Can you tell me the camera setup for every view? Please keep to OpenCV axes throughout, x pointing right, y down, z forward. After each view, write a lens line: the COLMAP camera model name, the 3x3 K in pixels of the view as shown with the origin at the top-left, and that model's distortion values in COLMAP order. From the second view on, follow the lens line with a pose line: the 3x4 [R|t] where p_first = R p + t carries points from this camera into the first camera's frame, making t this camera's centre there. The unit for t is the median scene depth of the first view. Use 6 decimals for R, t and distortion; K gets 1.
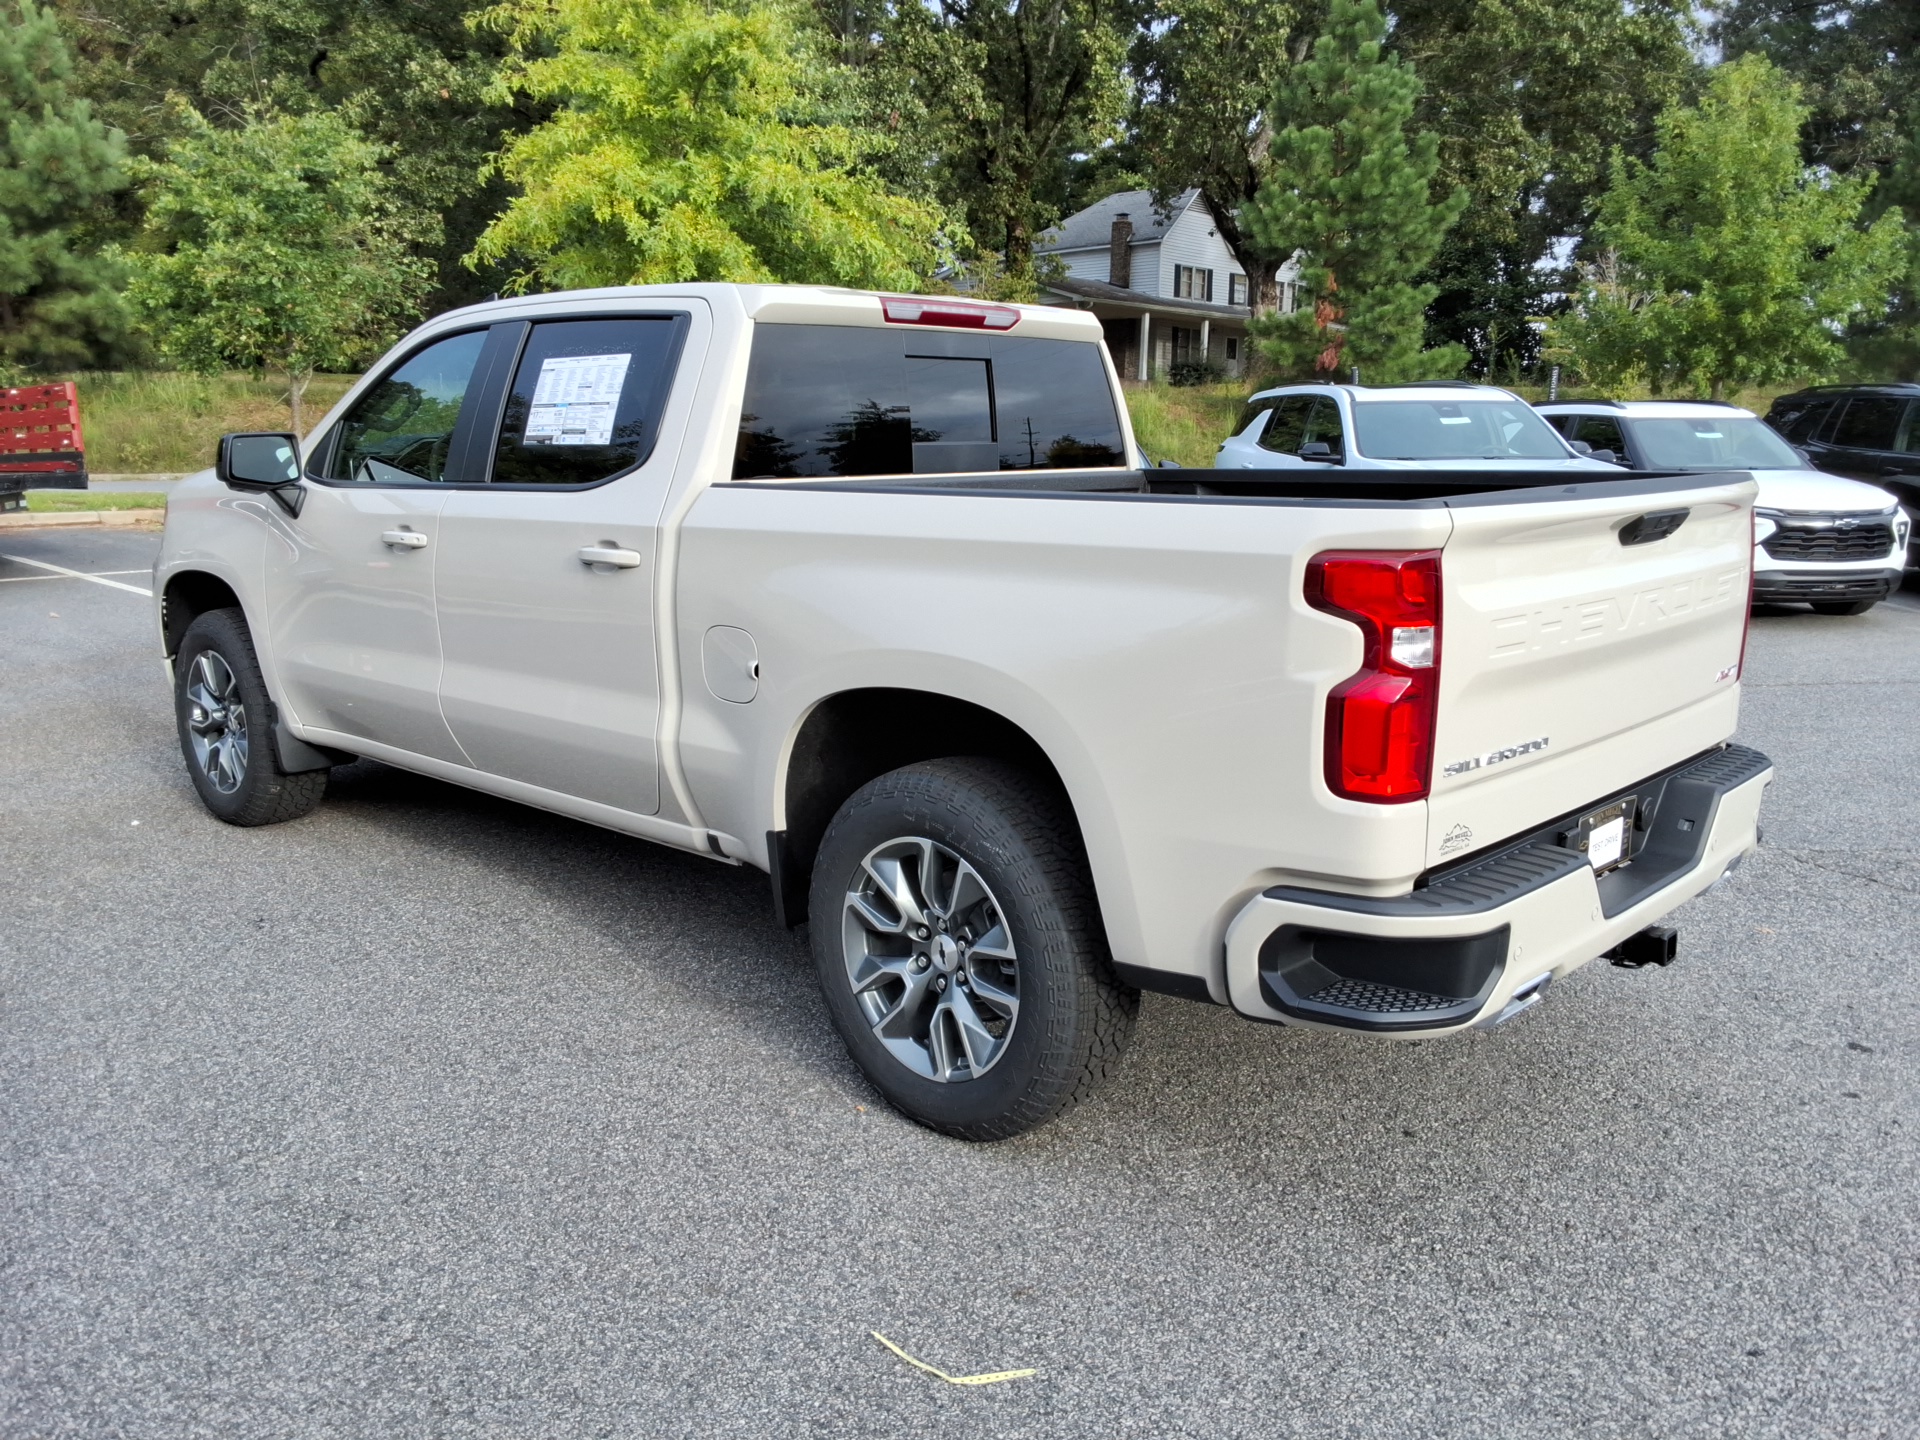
lens RADIAL K [[1546.6, 0, 969.9], [0, 1546.6, 699.8], [0, 0, 1]] dist [0.107854, -0.165146]
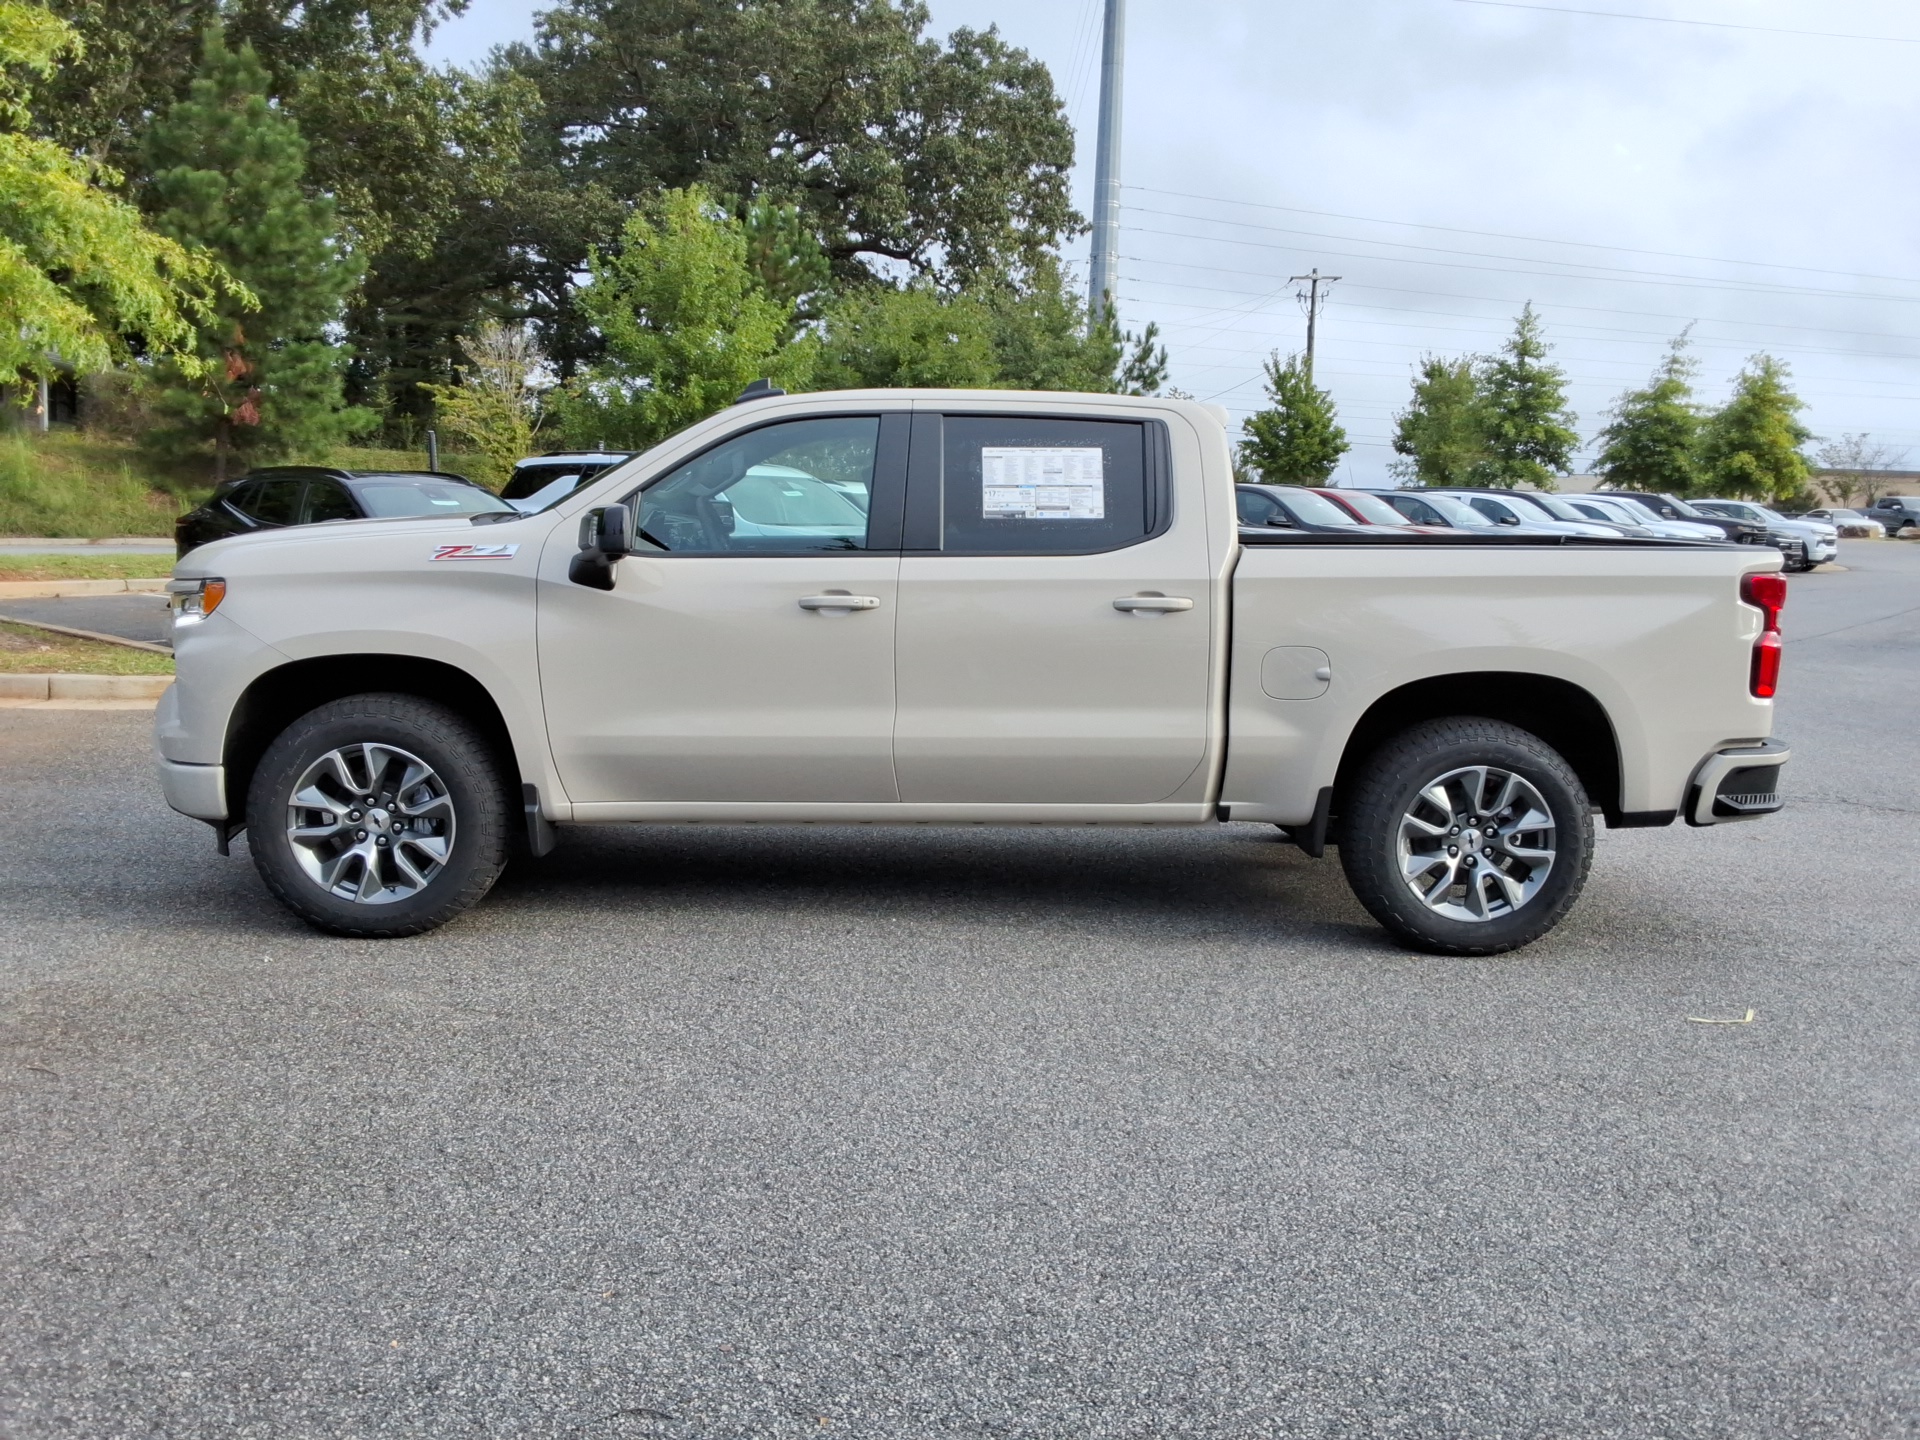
lens RADIAL K [[1546.6, 0, 967.6], [0, 1546.6, 708.2], [0, 0, 1]] dist [0.107854, -0.165146]
pose [[0.698019, -0.086292, 0.710861, -1.221773], [0.108821, 0.993966, 0.013803, -0.038926], [-0.707762, 0.067722, 0.703197, 0.197126]]
